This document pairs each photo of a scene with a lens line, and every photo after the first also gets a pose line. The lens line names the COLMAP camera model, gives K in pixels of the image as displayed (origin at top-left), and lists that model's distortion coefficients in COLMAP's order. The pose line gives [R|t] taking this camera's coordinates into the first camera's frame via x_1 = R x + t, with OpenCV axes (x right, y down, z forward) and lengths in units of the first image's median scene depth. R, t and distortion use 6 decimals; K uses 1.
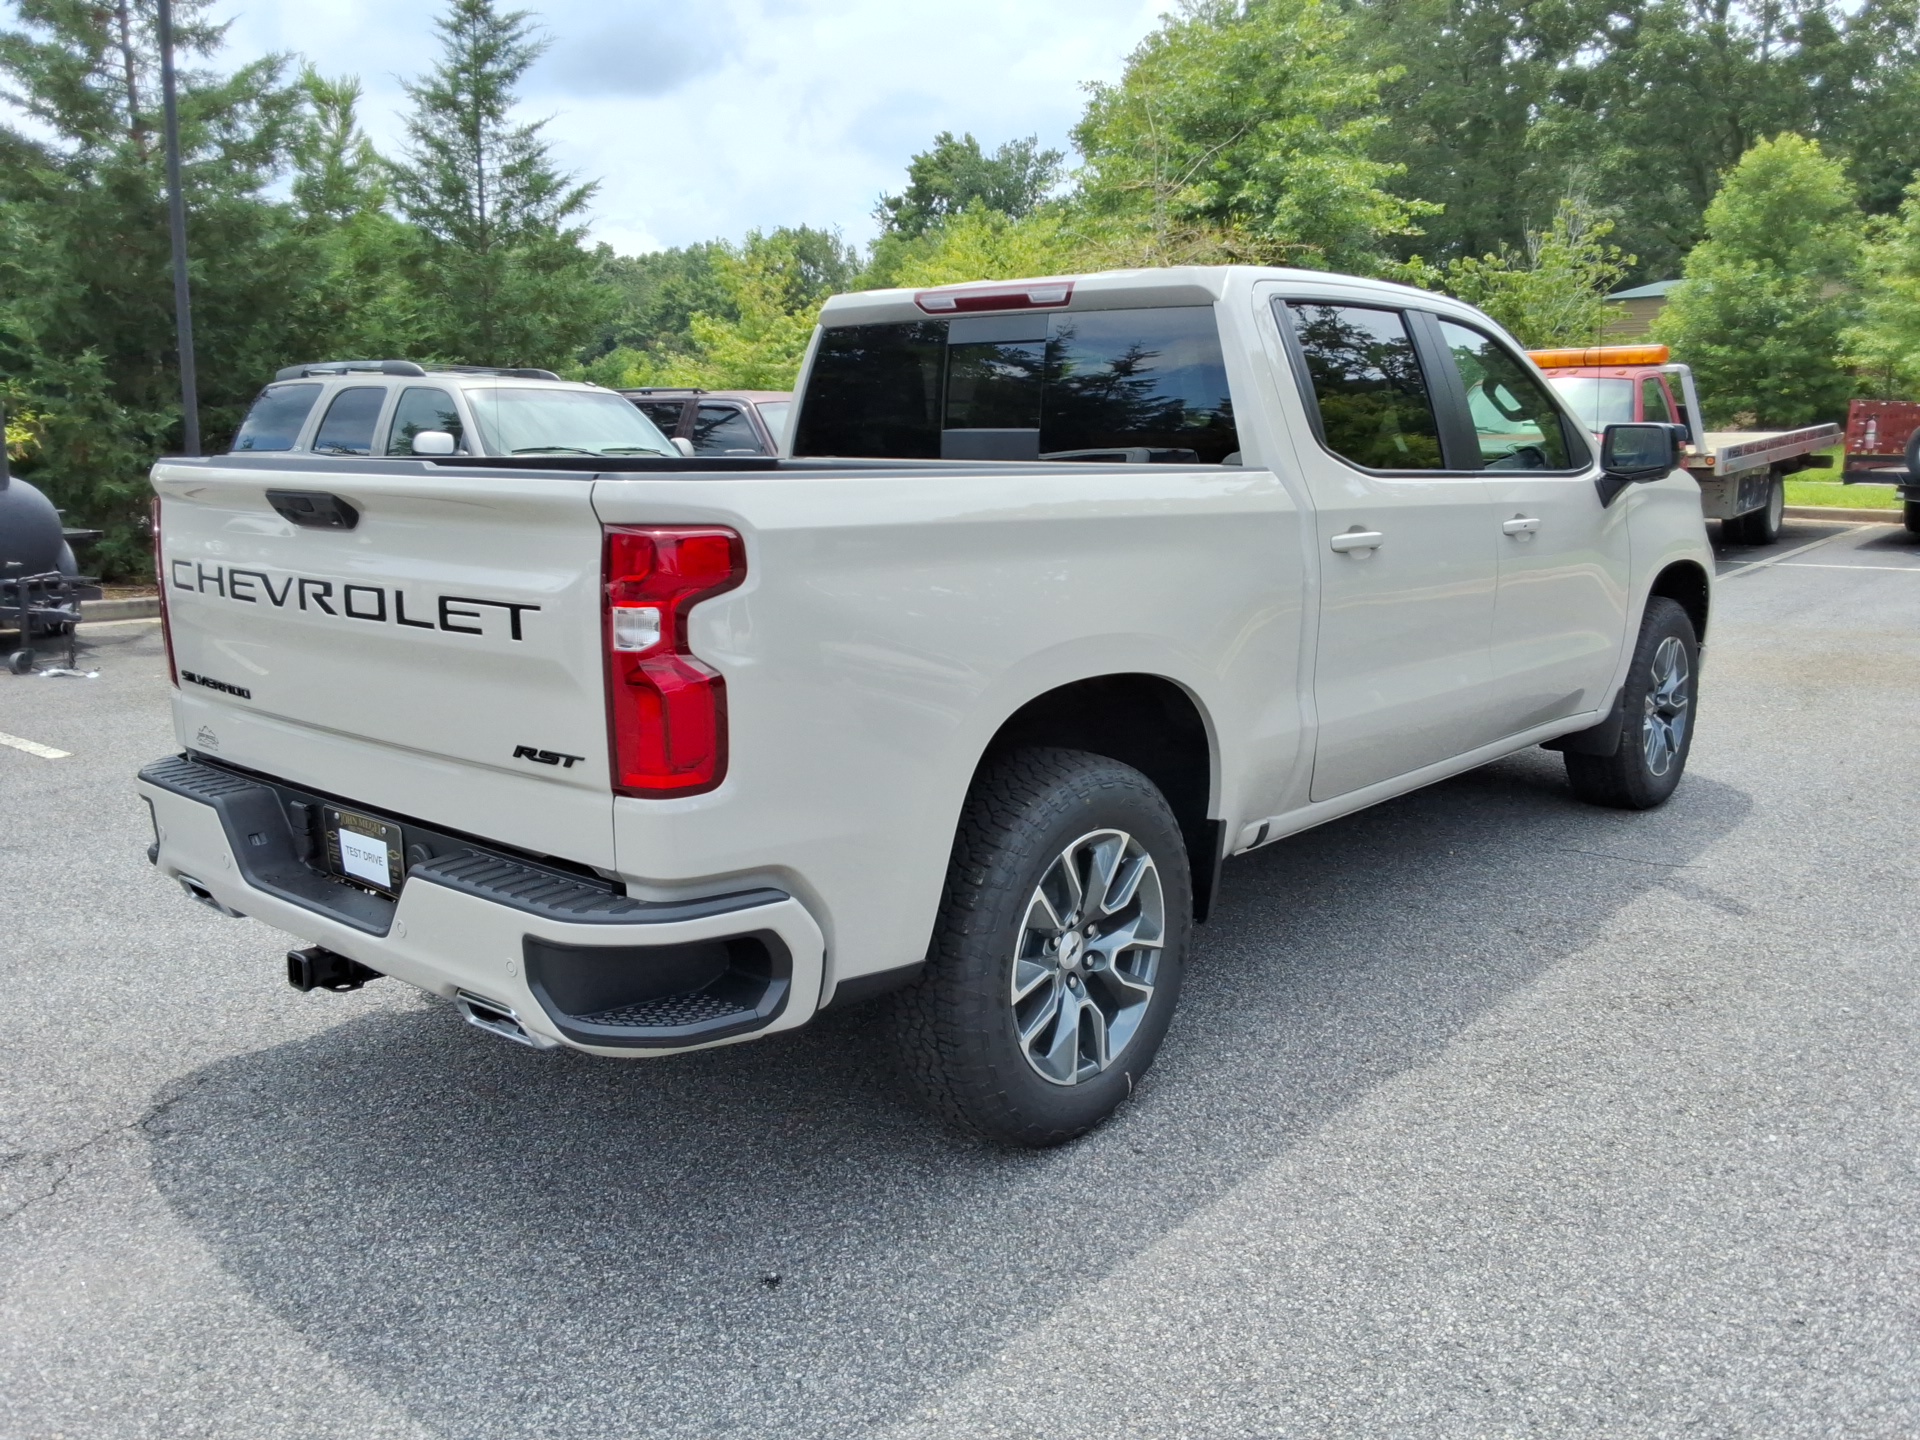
lens RADIAL K [[1528.7, 0, 978.9], [0, 1528.7, 707.6], [0, 0, 1]] dist [0.112545, -0.174108]
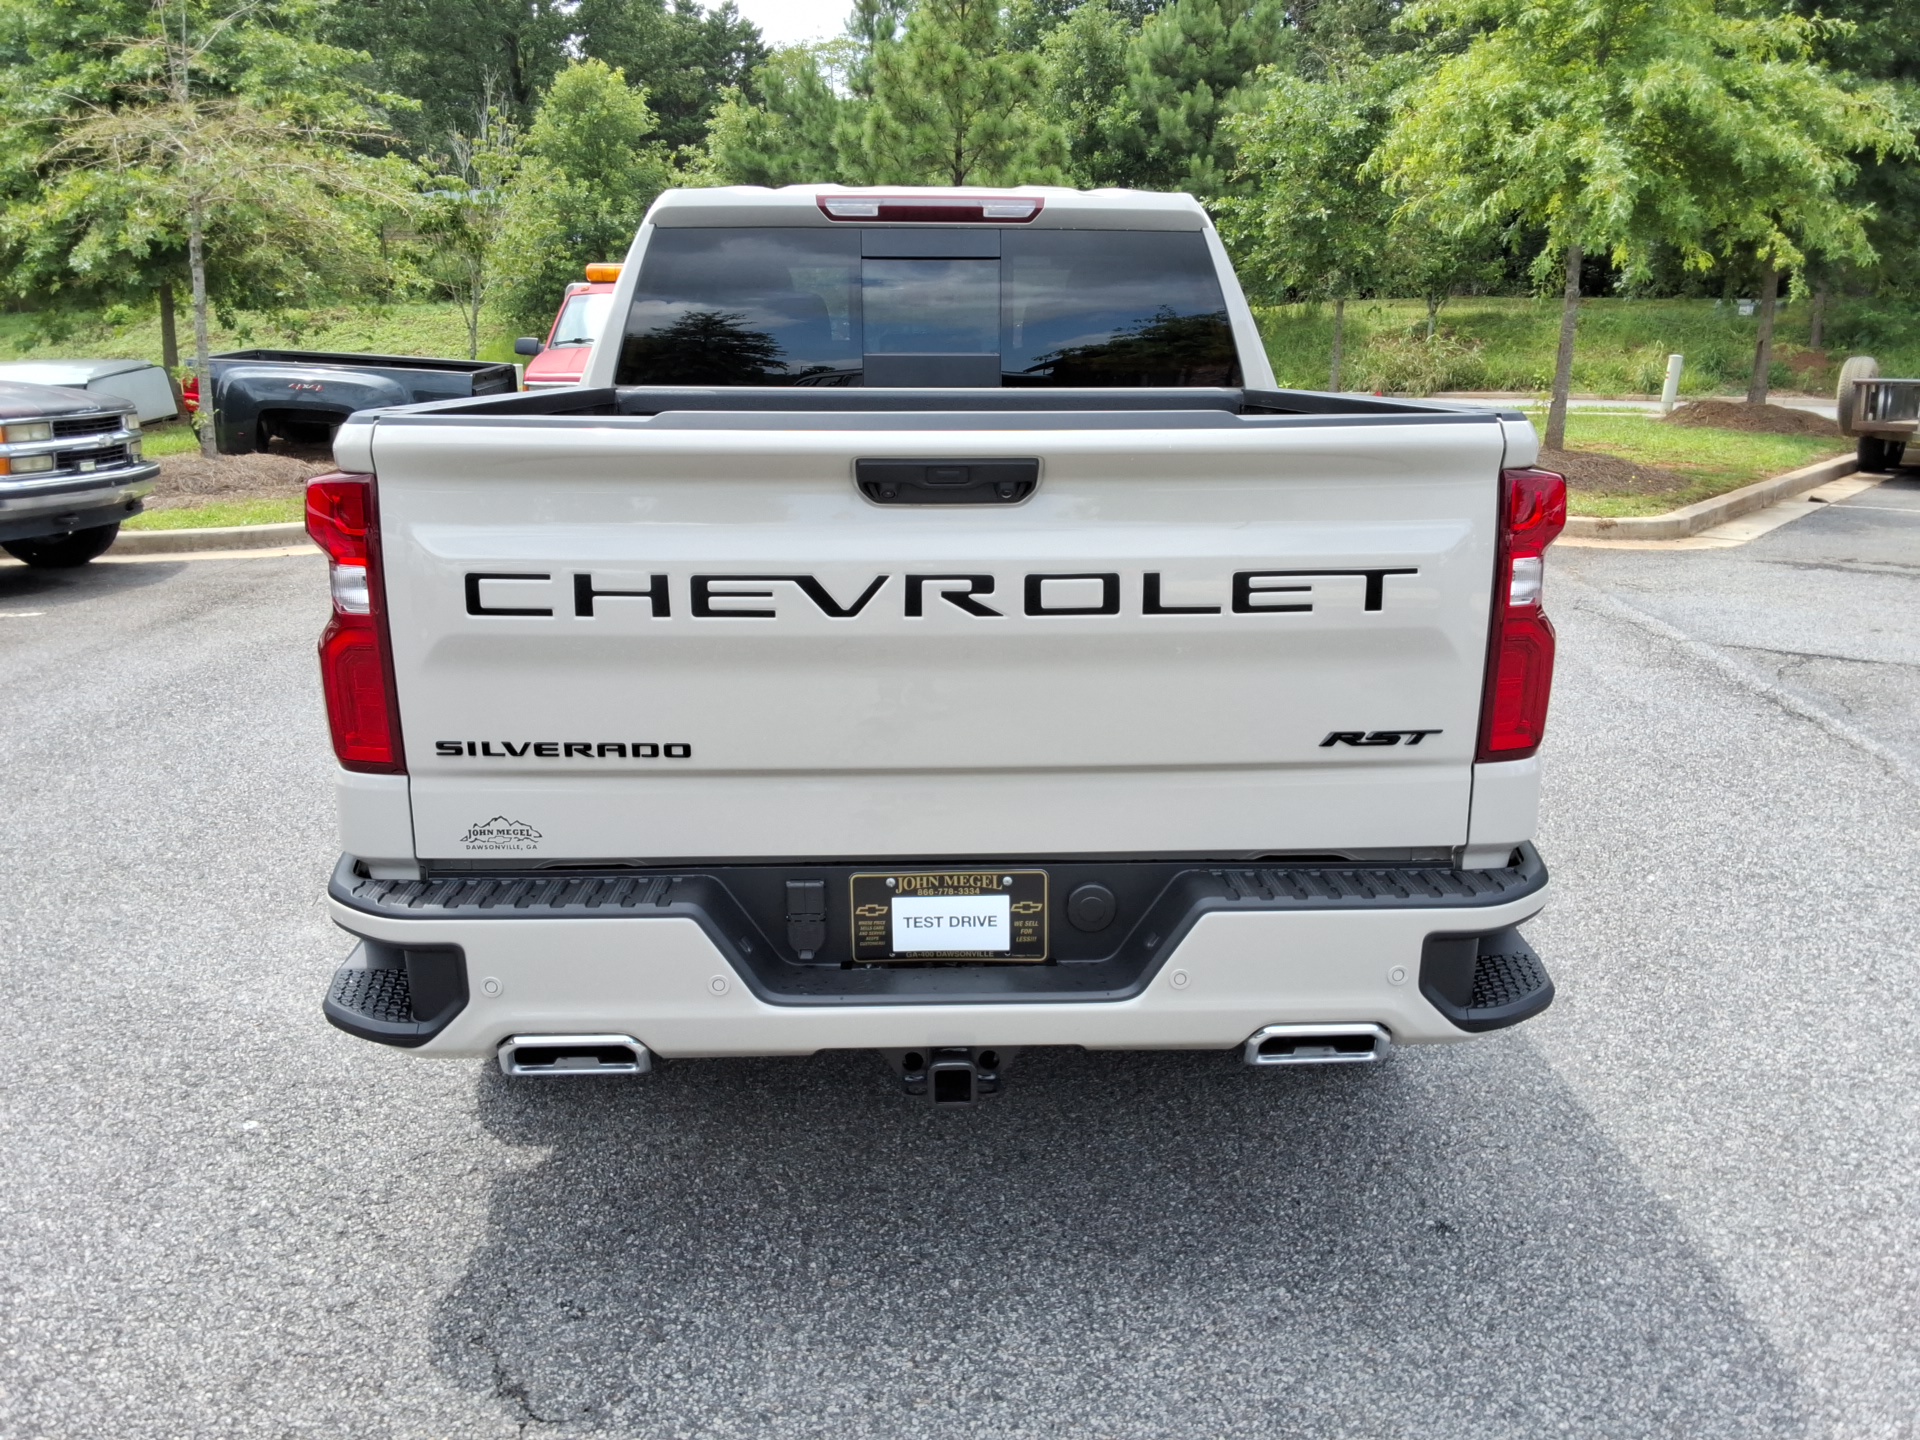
lens RADIAL K [[1528.7, 0, 975.9], [0, 1528.7, 704.6], [0, 0, 1]] dist [0.112545, -0.174108]
pose [[0.737819, -0.155407, 0.656866, -0.735427], [0.119000, 0.987841, 0.100046, -0.074067], [-0.664427, 0.004351, 0.747341, 0.348454]]
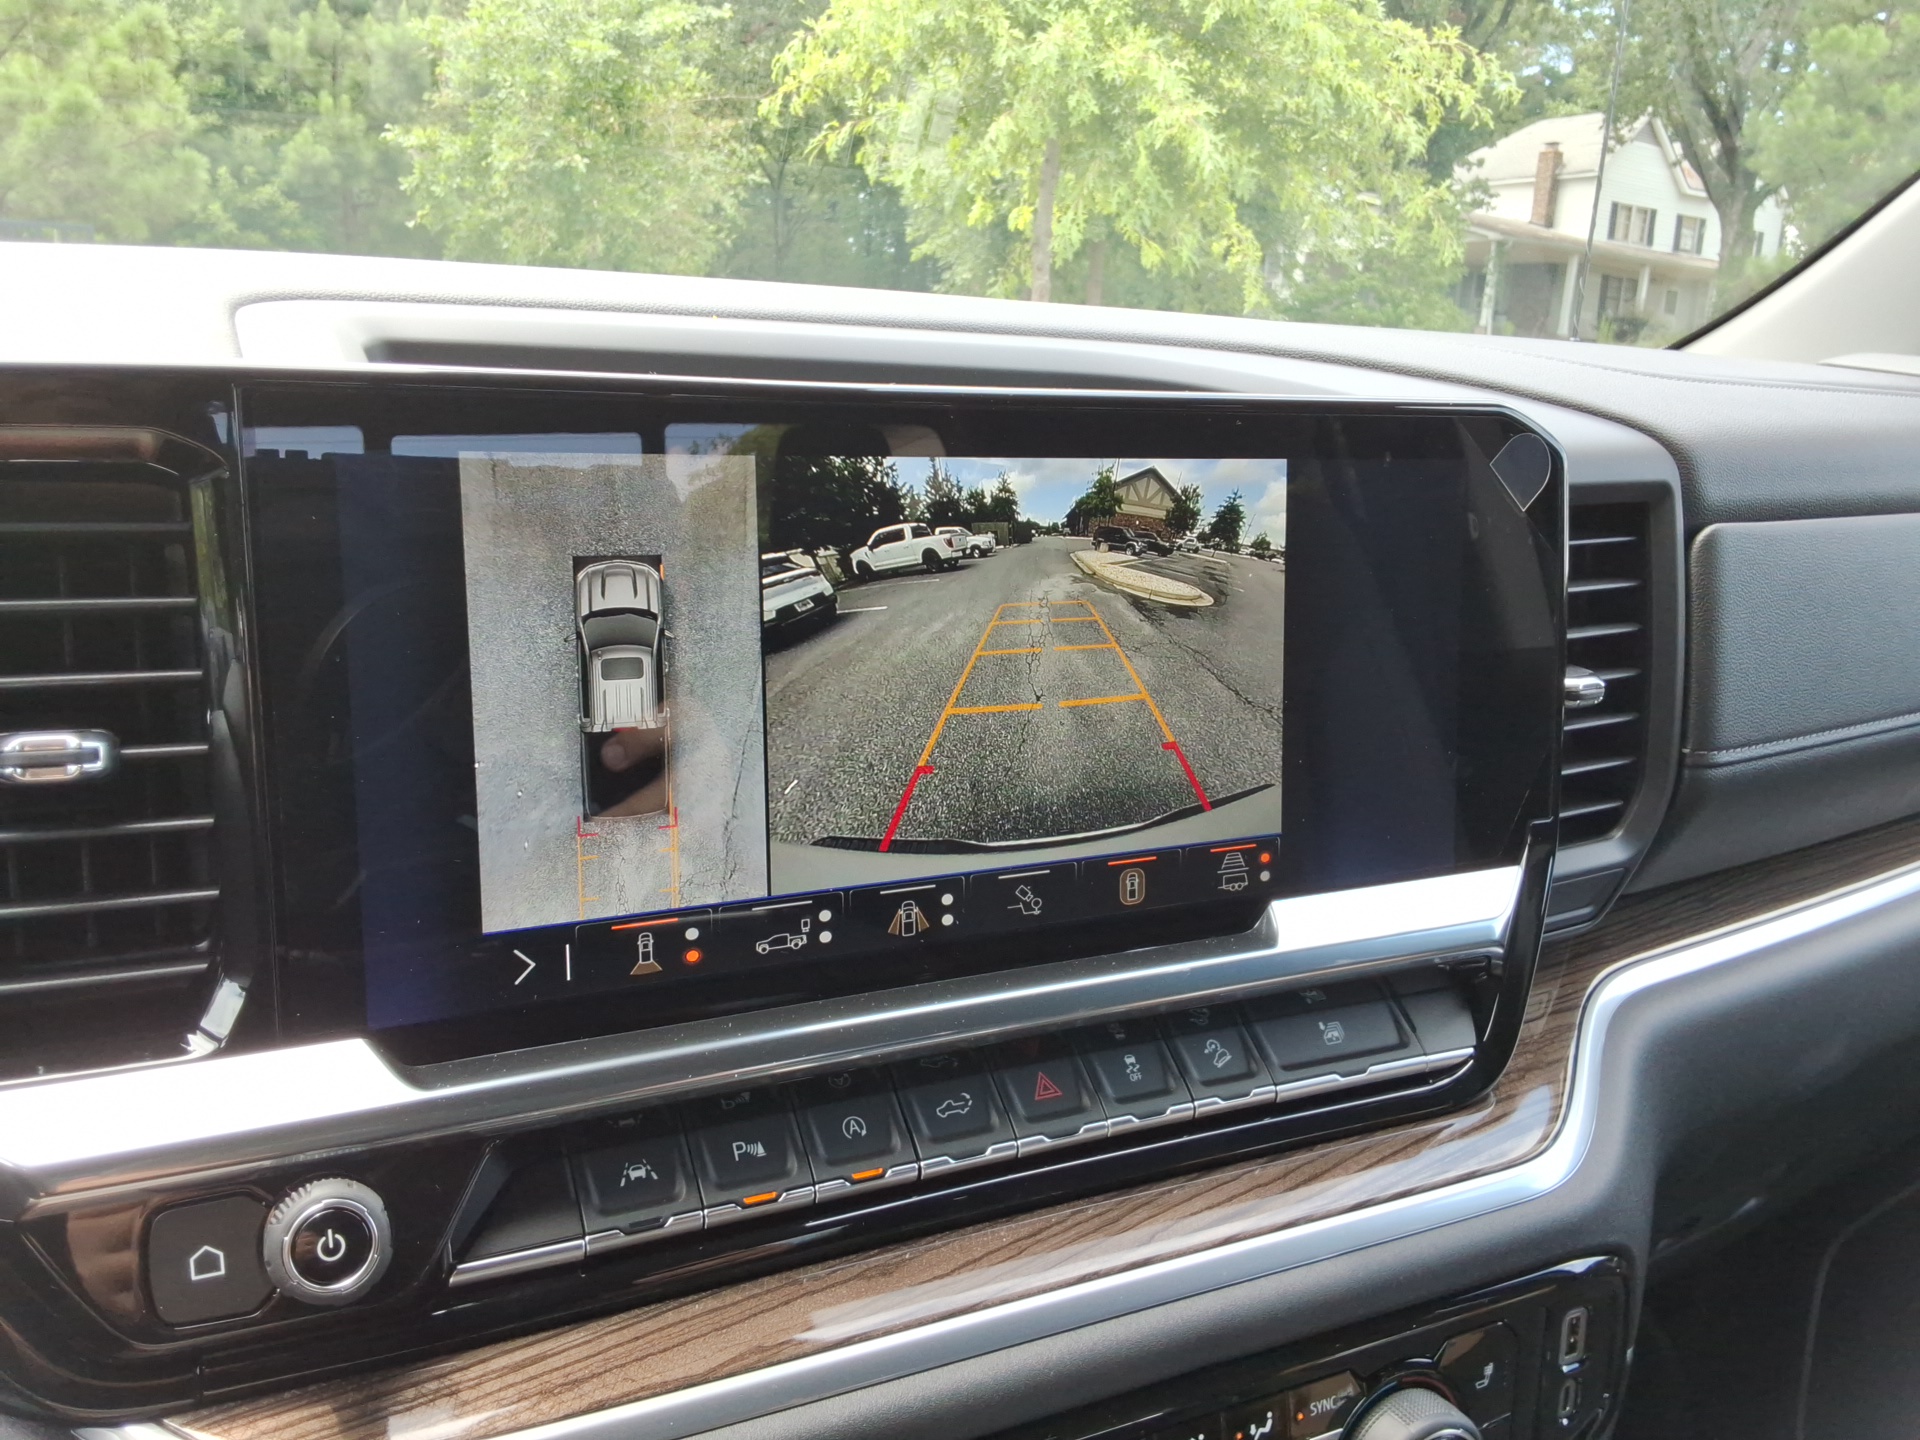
lens RADIAL K [[1568.7, 0, 982.8], [0, 1568.7, 681.3], [0, 0, 1]] dist [0.083203, -0.134420]
pose [[0.279436, -0.183317, 0.942502, 0.270245], [0.132789, 0.979551, 0.151154, -0.270881], [-0.950938, 0.082916, 0.298064, 1.602660]]
